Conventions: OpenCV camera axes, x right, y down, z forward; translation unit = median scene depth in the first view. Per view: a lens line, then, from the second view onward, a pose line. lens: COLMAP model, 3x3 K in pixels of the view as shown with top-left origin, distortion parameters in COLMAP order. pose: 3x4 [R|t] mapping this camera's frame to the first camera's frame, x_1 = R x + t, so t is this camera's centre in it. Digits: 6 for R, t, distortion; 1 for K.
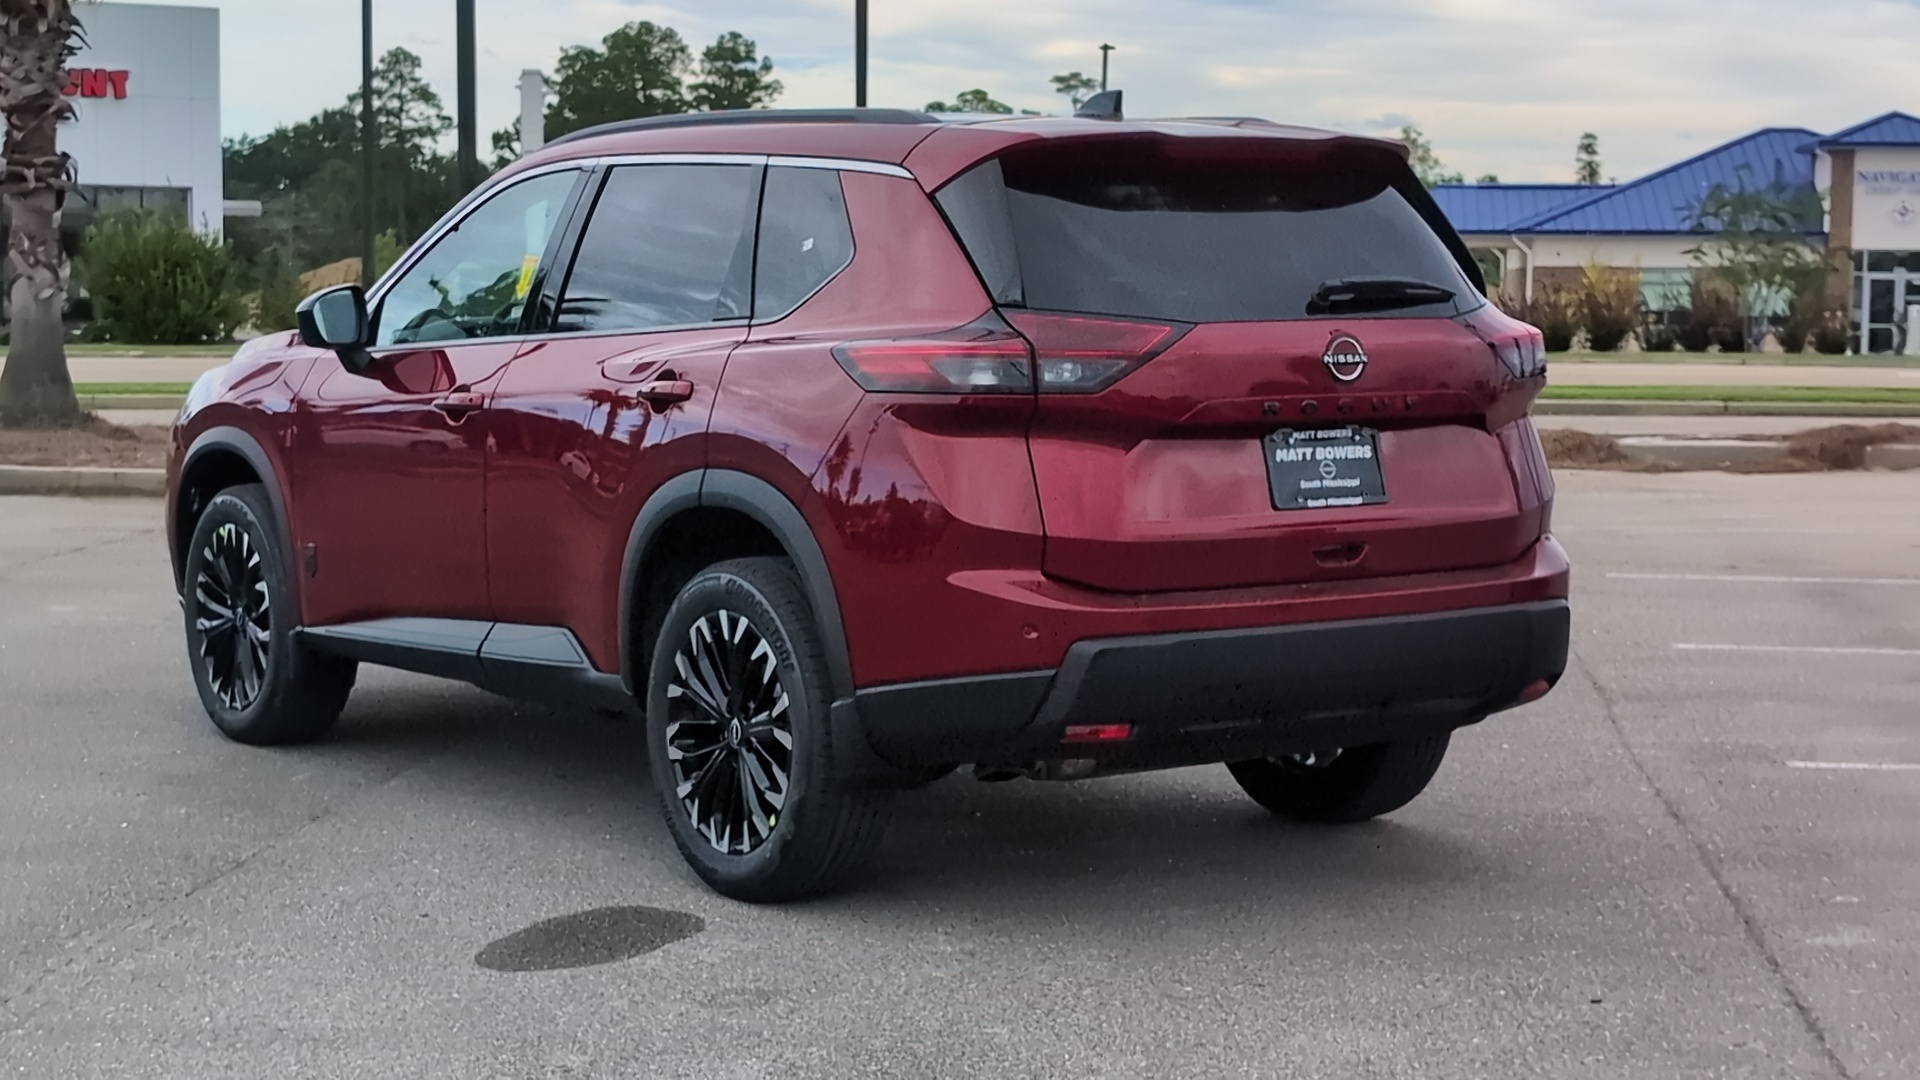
lens RADIAL K [[3198.4, 0, 960.0], [0, 3198.4, 540.0], [0, 0, 1]] dist [0.303940, -1.501324]
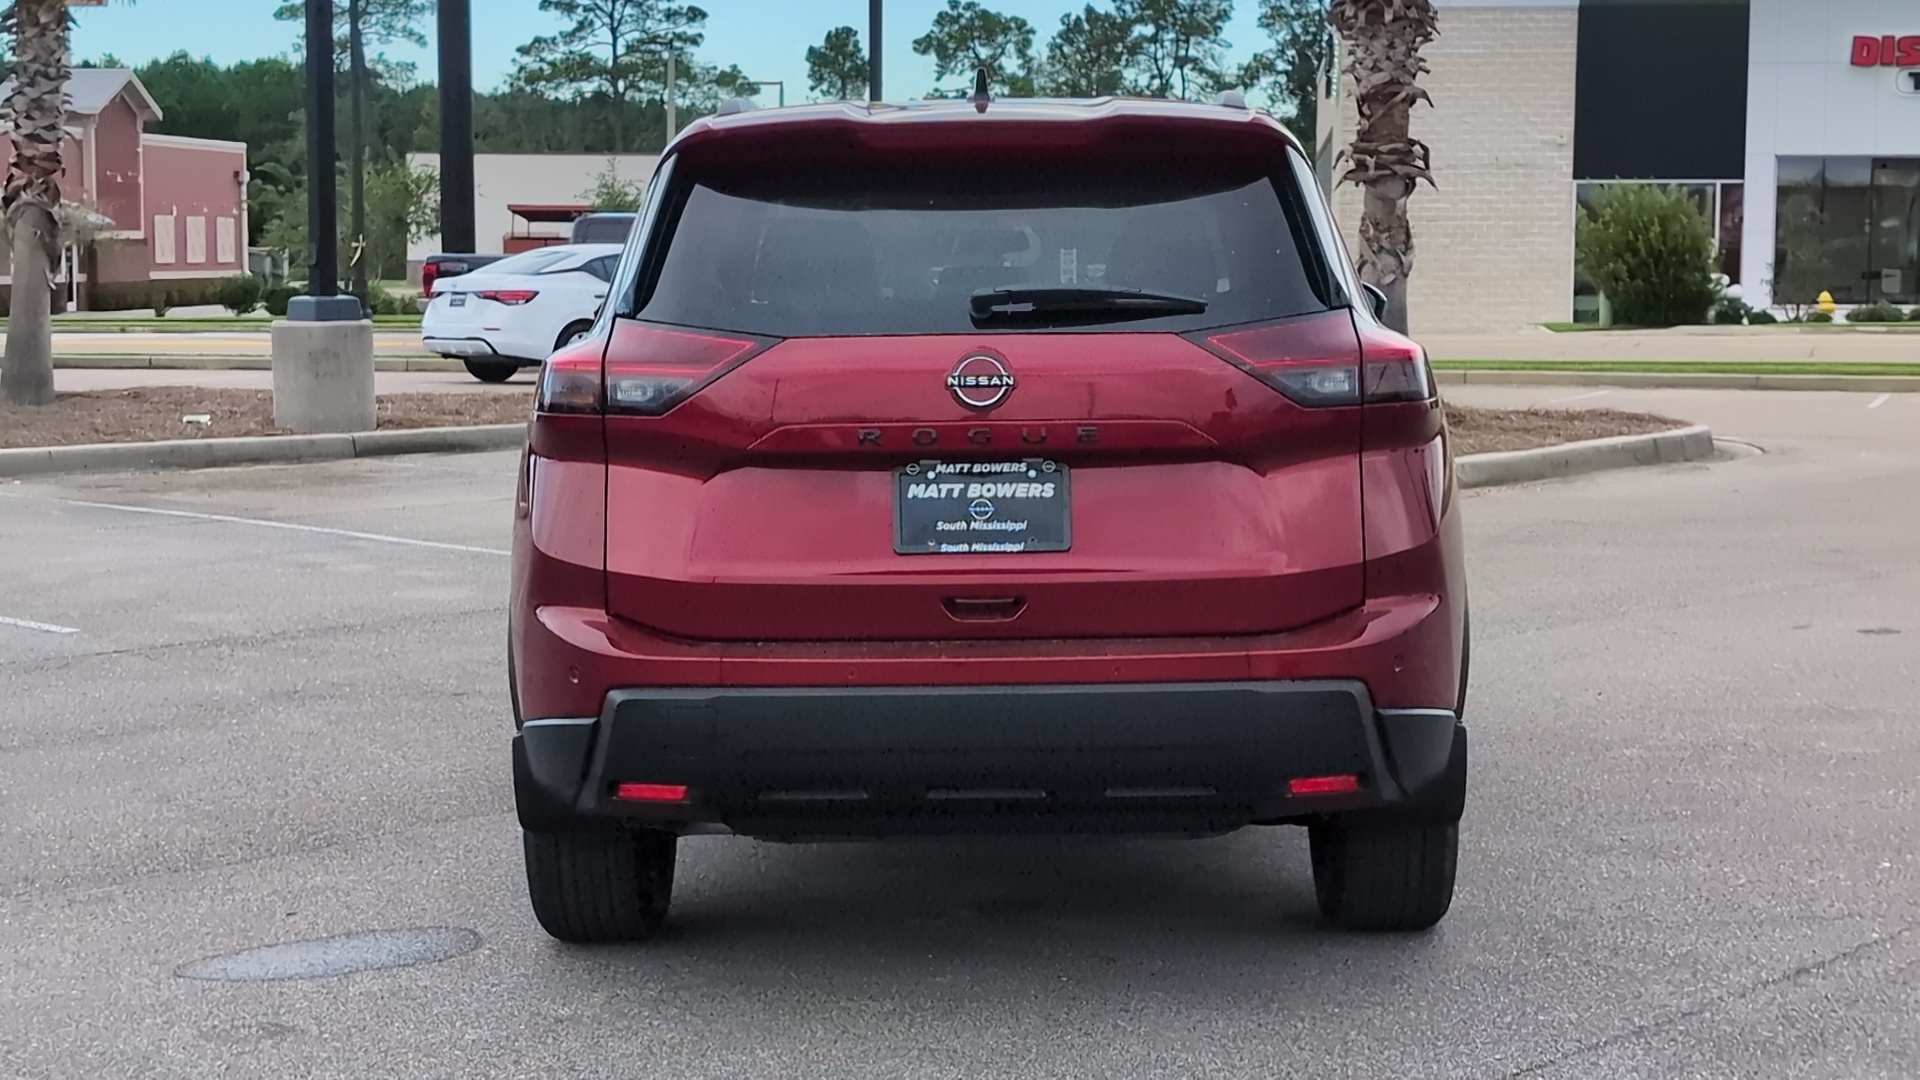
lens RADIAL K [[3198.4, 0, 960.0], [0, 3198.4, 540.0], [0, 0, 1]] dist [0.303940, -1.501324]
pose [[0.809144, 0.045865, -0.585818, 0.607211], [-0.040742, 0.998929, 0.021934, -0.032209], [0.586197, 0.006120, 0.810146, 0.305462]]
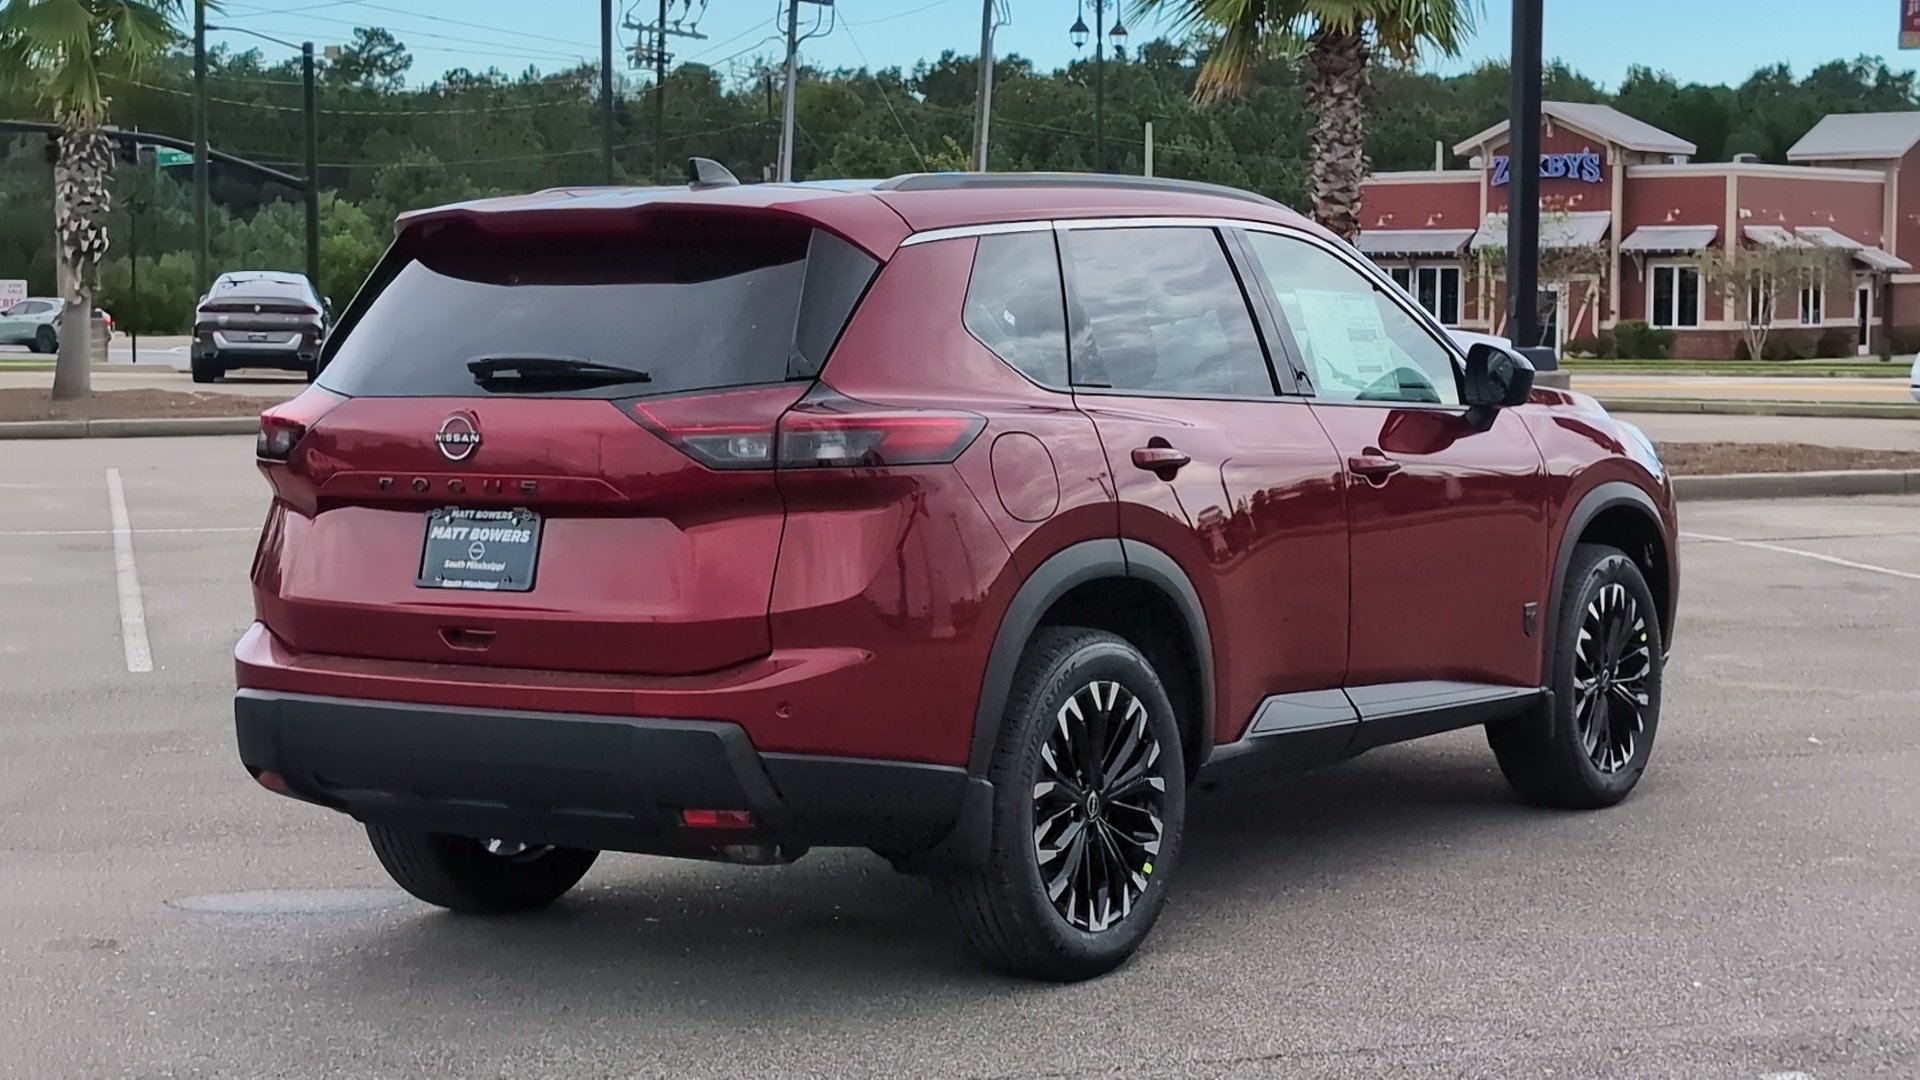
lens RADIAL K [[3198.4, 0, 960.0], [0, 3198.4, 540.0], [0, 0, 1]] dist [0.303940, -1.501324]
pose [[0.360974, 0.064074, -0.930372, 1.068458], [-0.069793, 0.996695, 0.041563, -0.075676], [0.929961, 0.049930, 0.364253, 0.778608]]
